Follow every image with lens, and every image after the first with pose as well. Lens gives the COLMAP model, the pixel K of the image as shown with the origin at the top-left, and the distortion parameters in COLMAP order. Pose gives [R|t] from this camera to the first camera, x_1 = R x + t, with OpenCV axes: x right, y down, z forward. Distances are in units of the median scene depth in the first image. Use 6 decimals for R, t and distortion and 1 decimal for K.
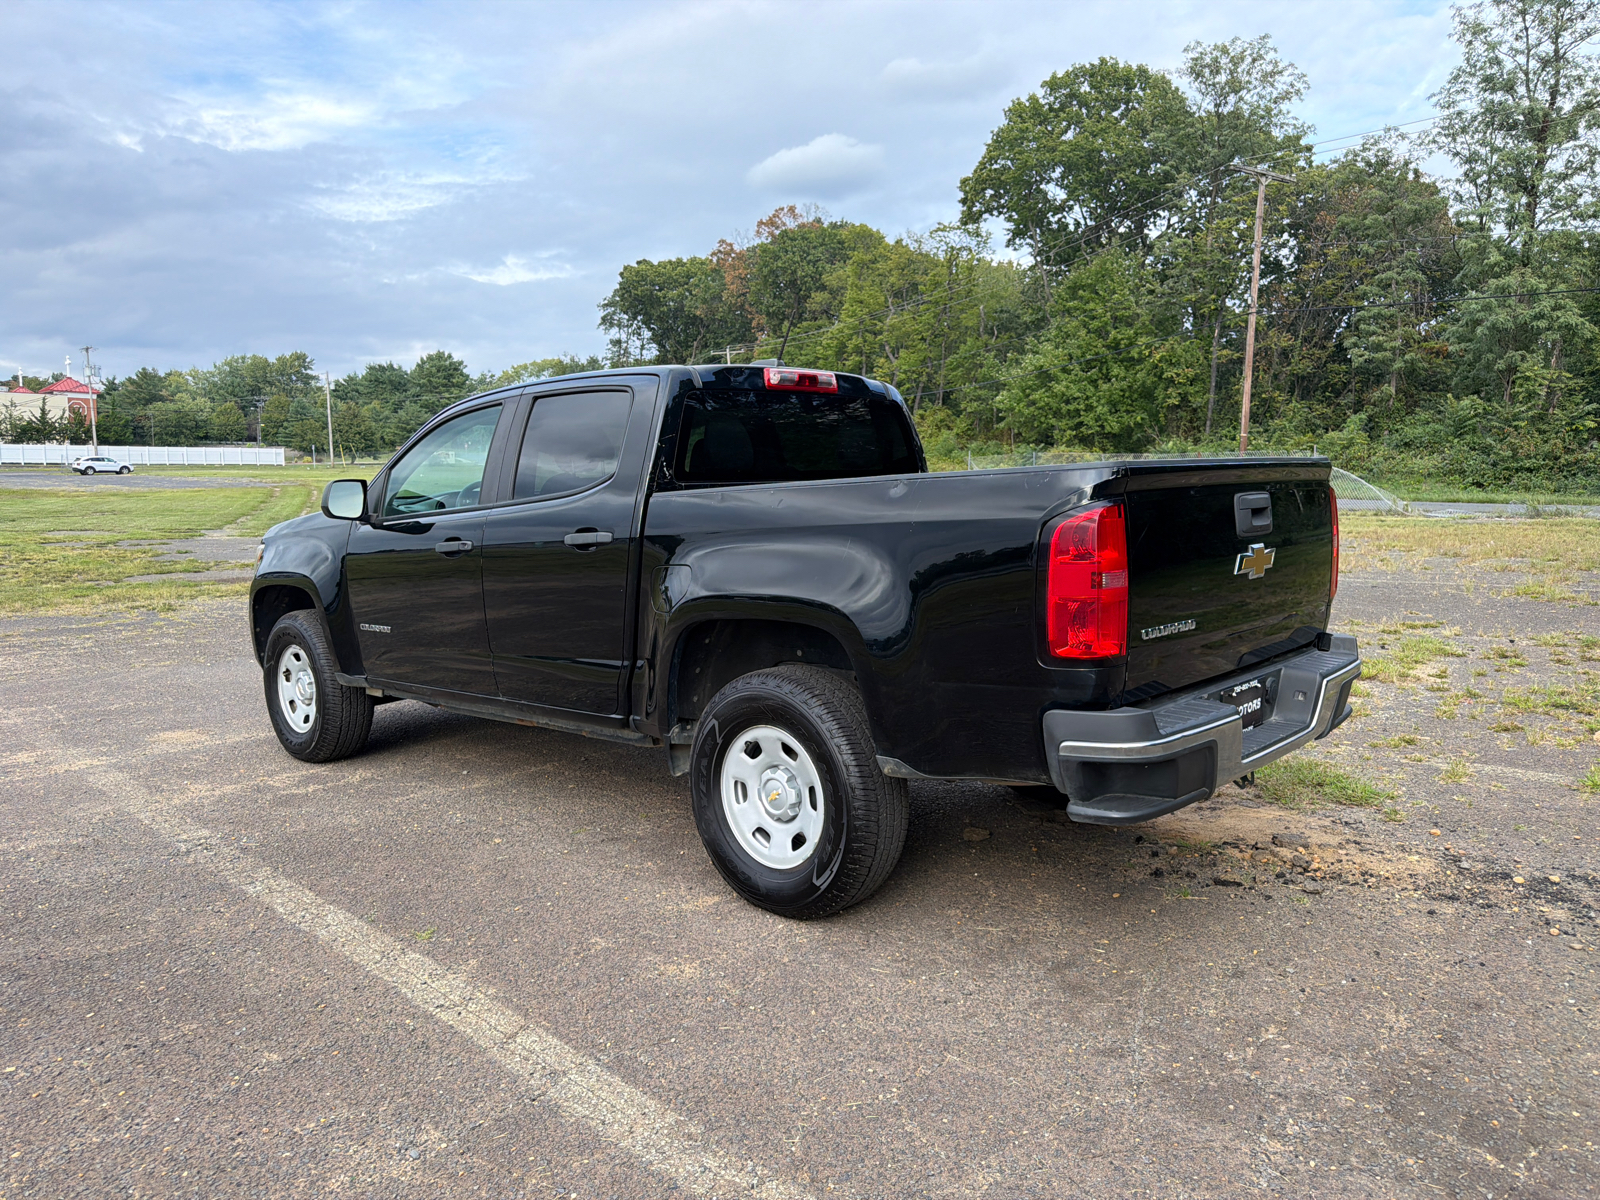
lens RADIAL K [[1146.2, 0, 808.3], [0, 1146.2, 613.9], [0, 0, 1]] dist [0.074483, -0.086018]
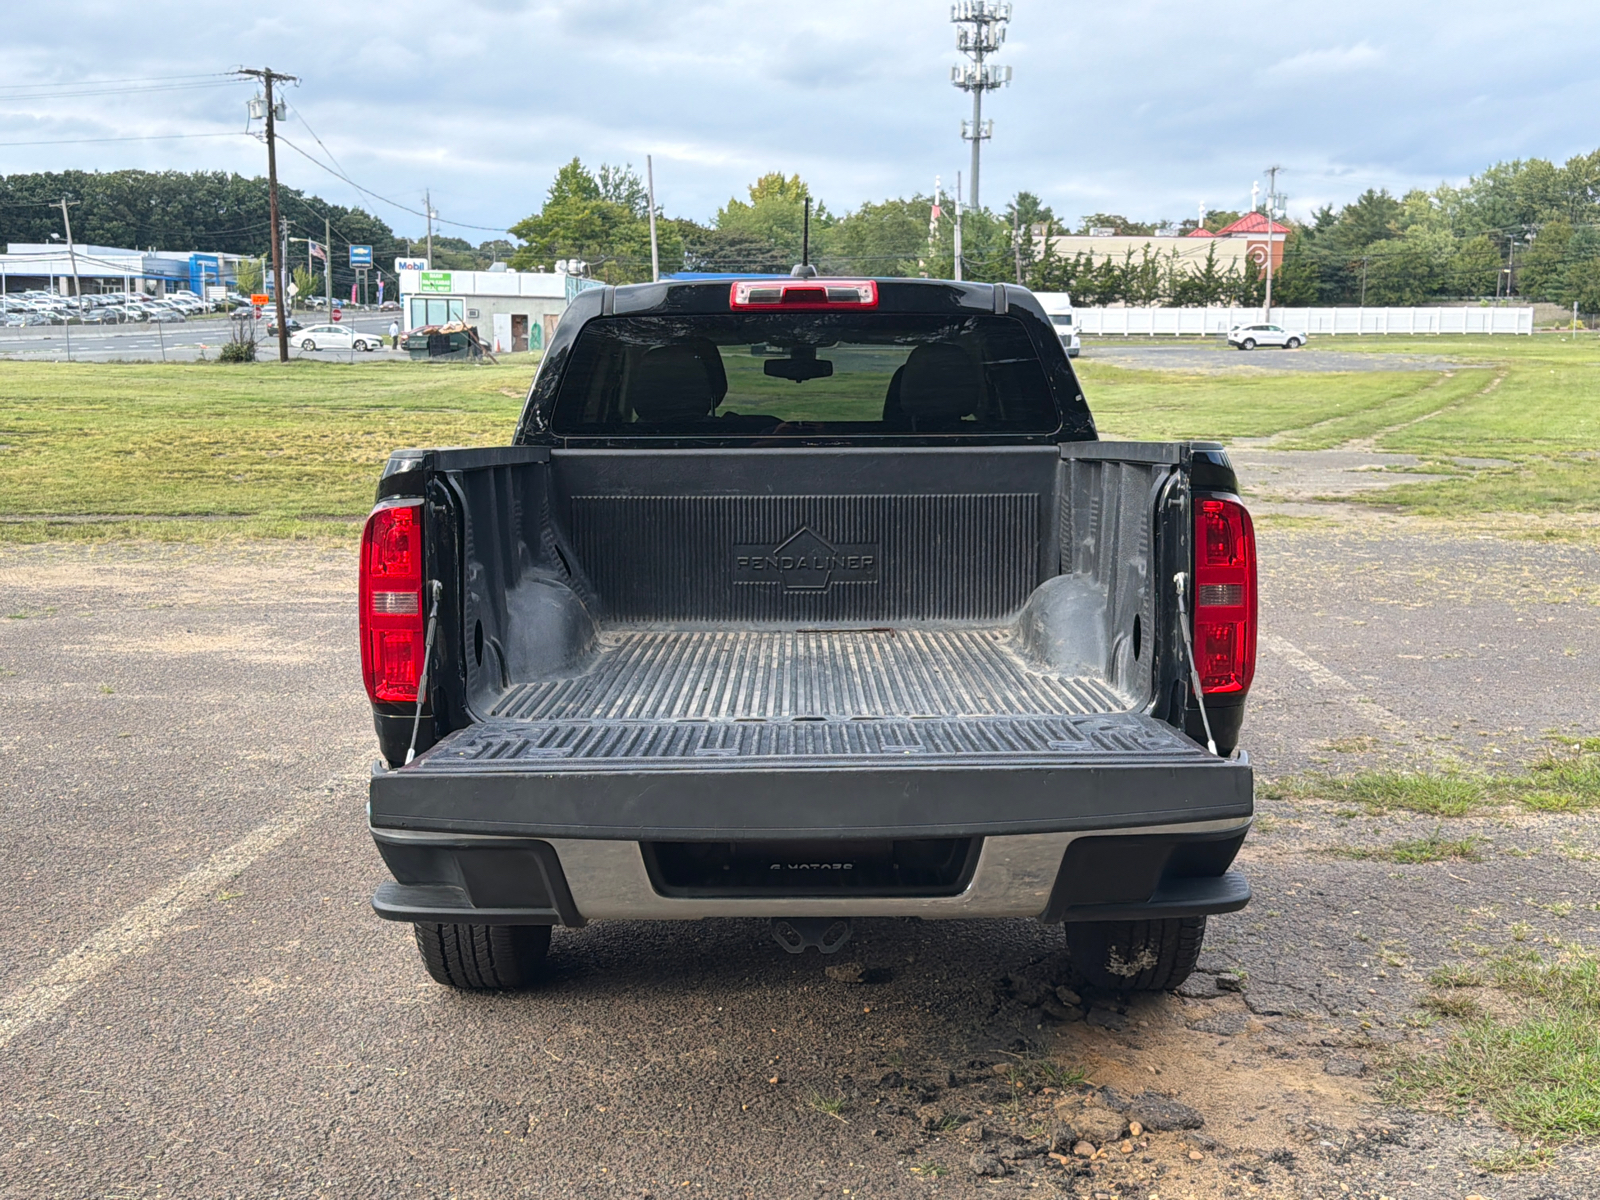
lens RADIAL K [[1860.1, 0, 800.0], [0, 1860.1, 600.0], [0, 0, 1]] dist [0.091746, -0.058984]
pose [[0.670667, 0.108735, -0.733745, 0.078985], [-0.097161, 0.993552, 0.058428, -0.007551], [0.735367, 0.032105, 0.676908, 0.020189]]
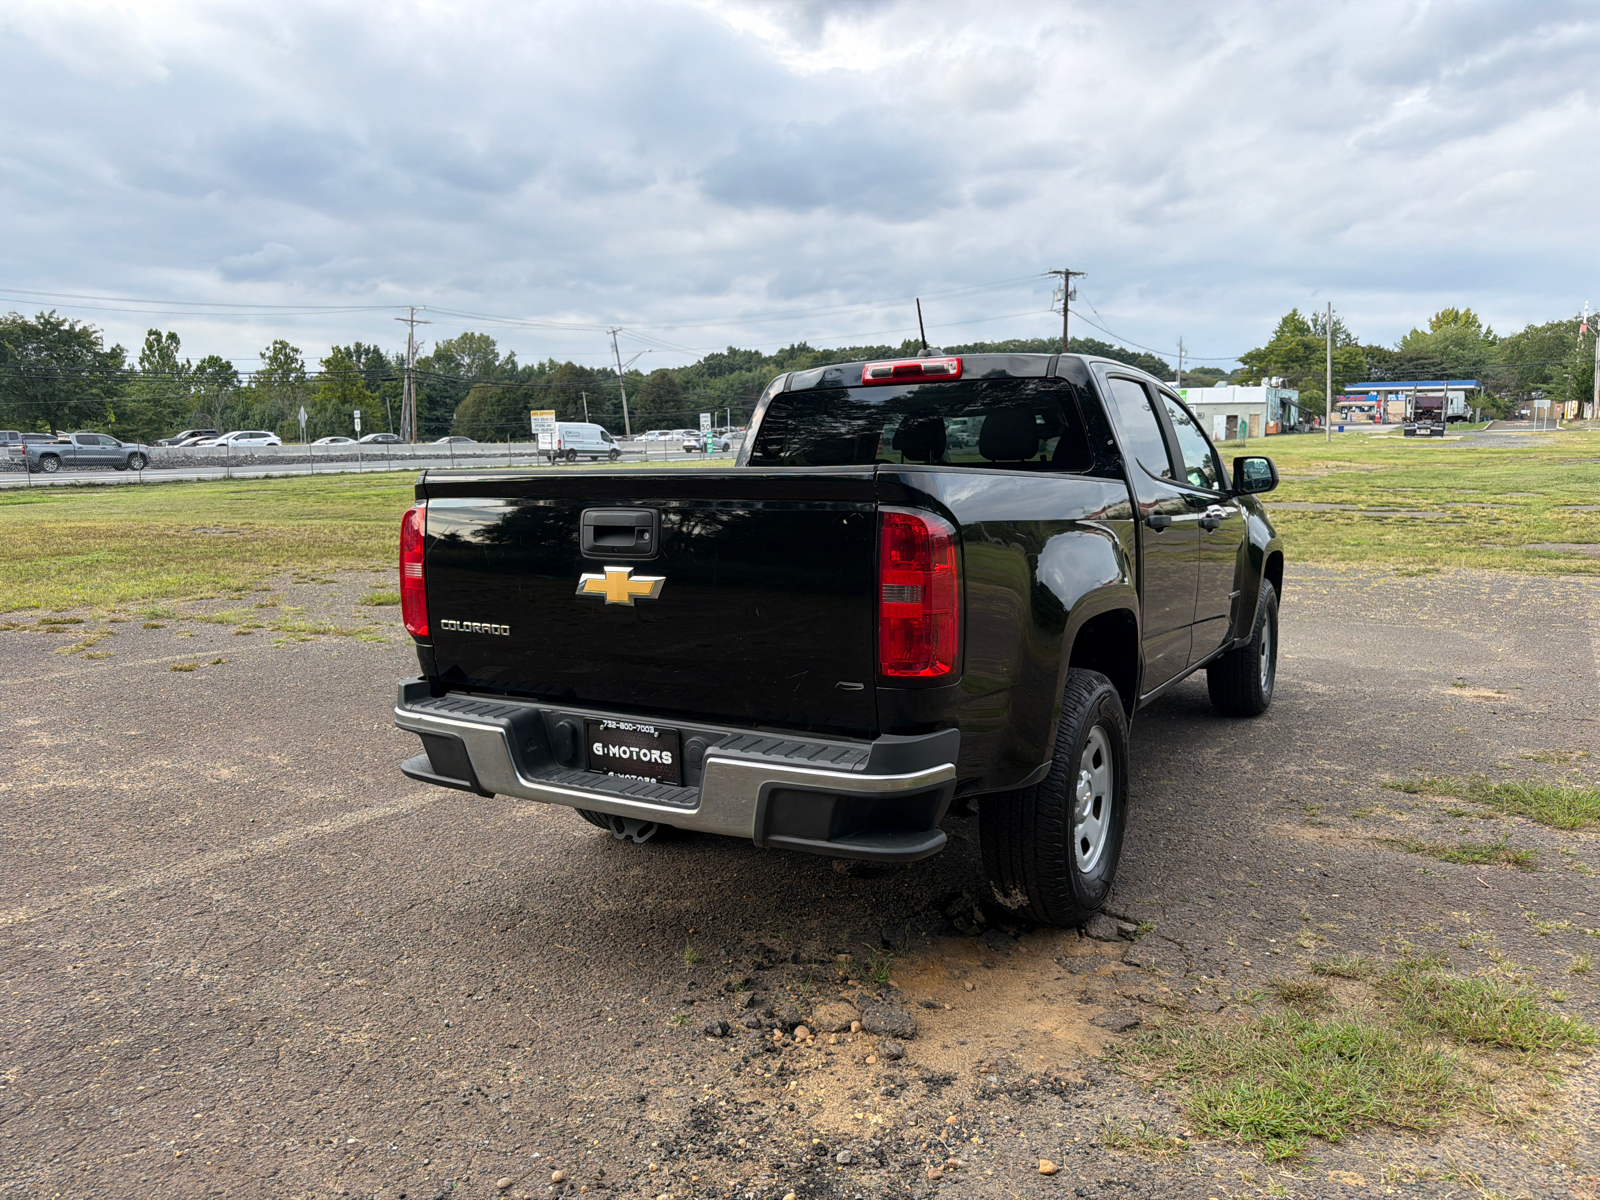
lens RADIAL K [[1148.7, 0, 790.3], [0, 1148.7, 592.2], [0, 0, 1]] dist [0.068939, -0.103189]
pose [[0.190588, 0.128927, -0.973167, 0.087101], [-0.107102, 0.988151, 0.109937, -0.010419], [0.975810, 0.083276, 0.202138, 0.065675]]
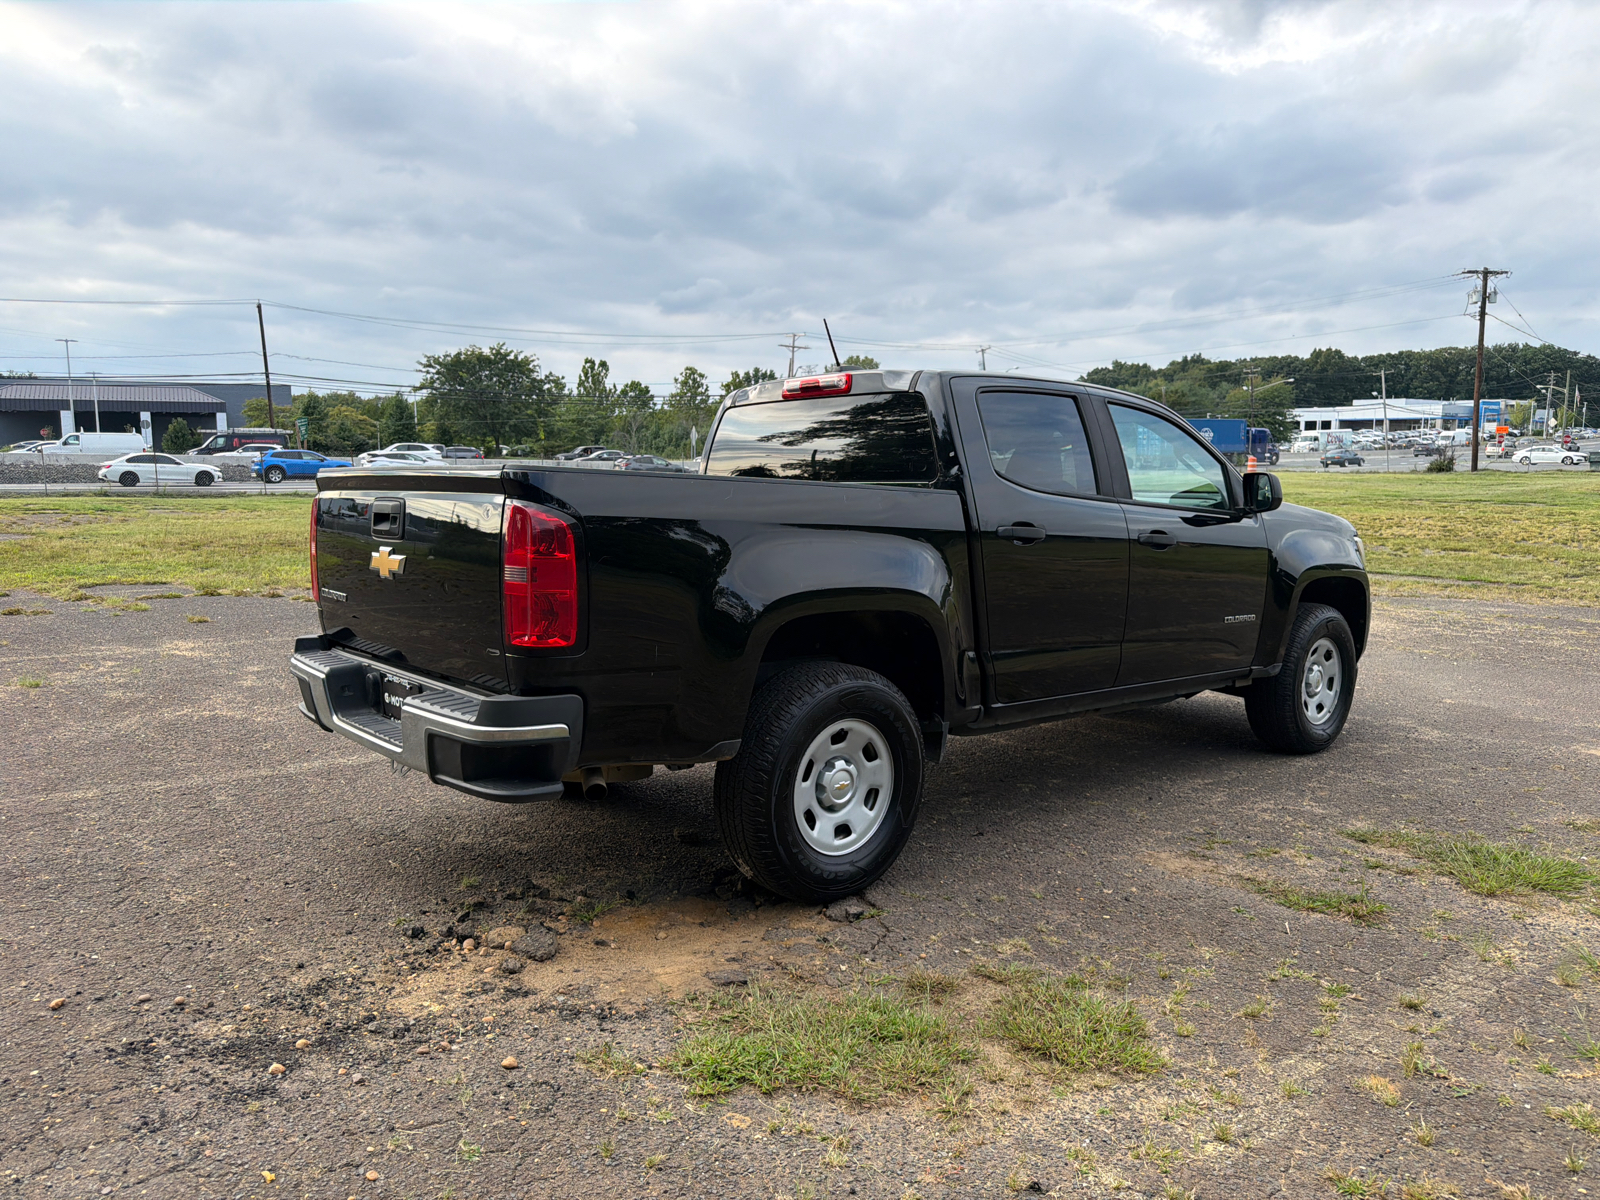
lens RADIAL K [[1148.7, 0, 790.3], [0, 1148.7, 592.2], [0, 0, 1]] dist [0.068939, -0.103189]
pose [[-0.146118, 0.115014, -0.982559, 0.095812], [-0.117148, 0.984218, 0.132630, -0.014141], [0.982306, 0.134485, -0.130339, 0.104100]]
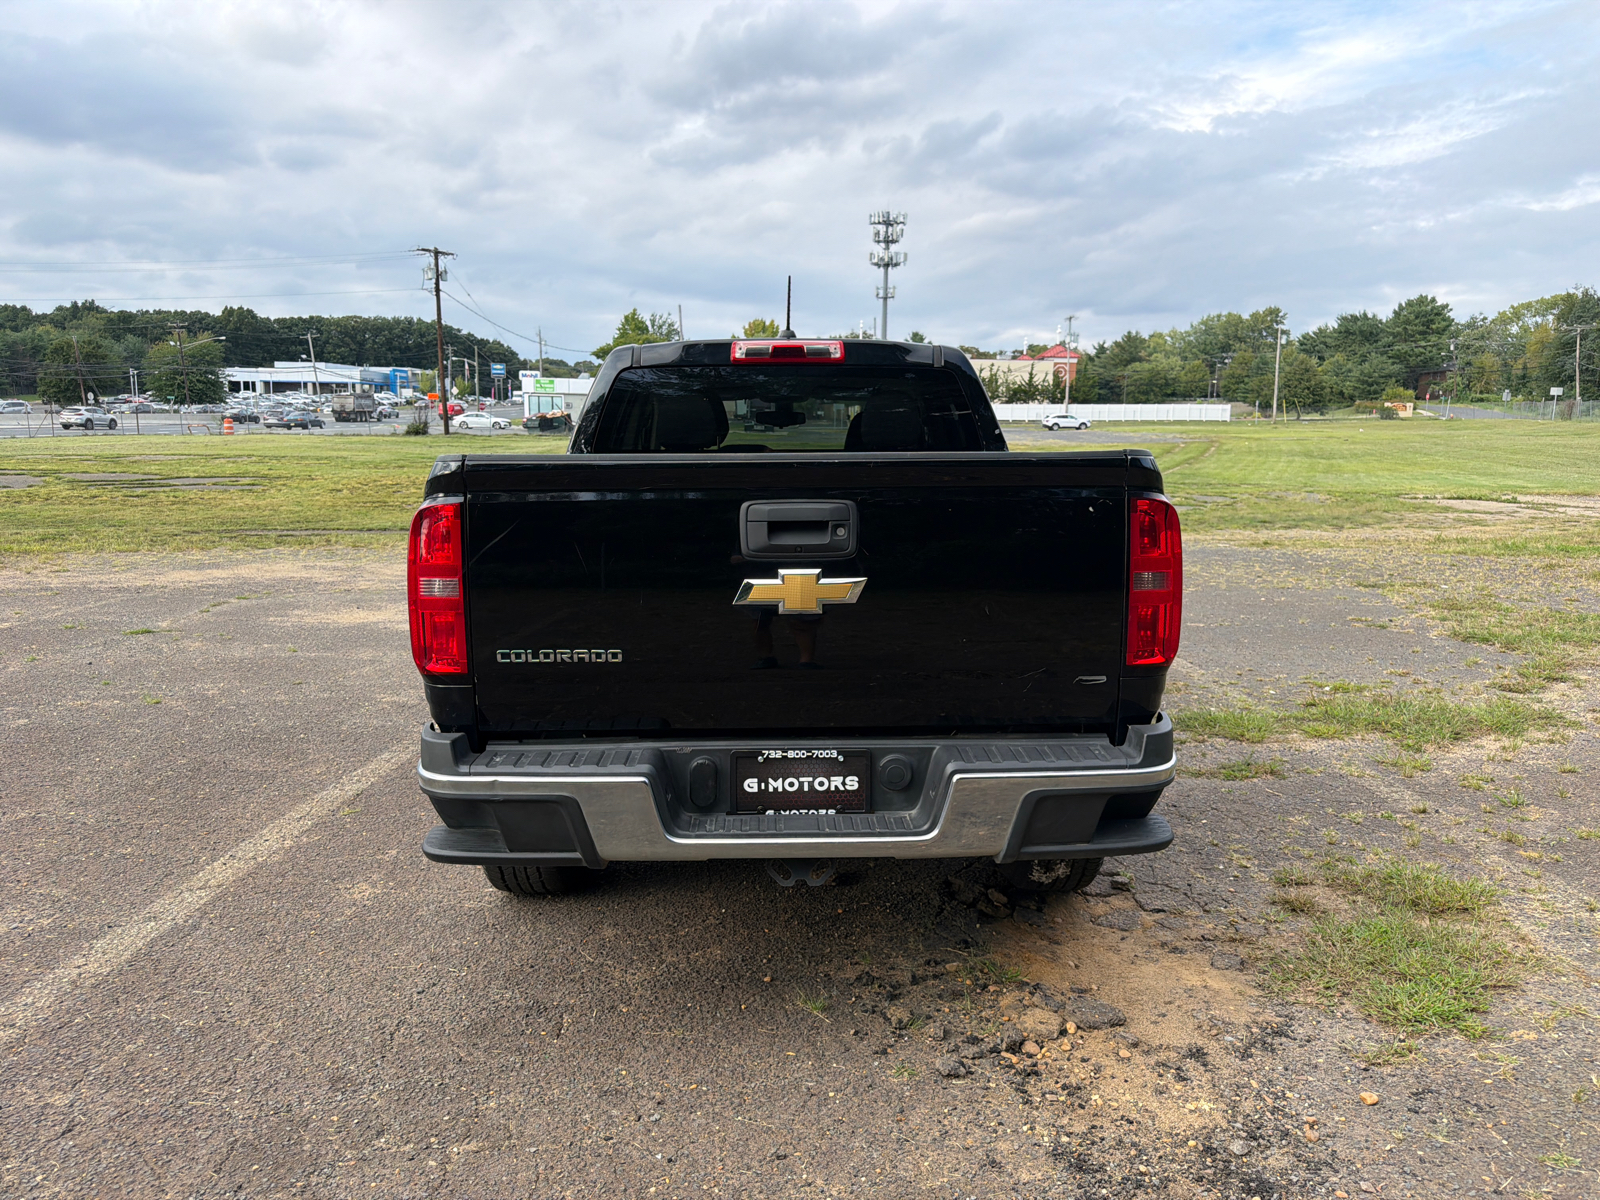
lens RADIAL K [[1152.2, 0, 800.0], [0, 1152.2, 600.0], [0, 0, 1]] dist [0.064895, -0.082826]
pose [[0.686681, 0.116735, -0.717525, 0.063658], [-0.097931, 0.992880, 0.067812, -0.006242], [0.720332, 0.023702, 0.693224, 0.033329]]
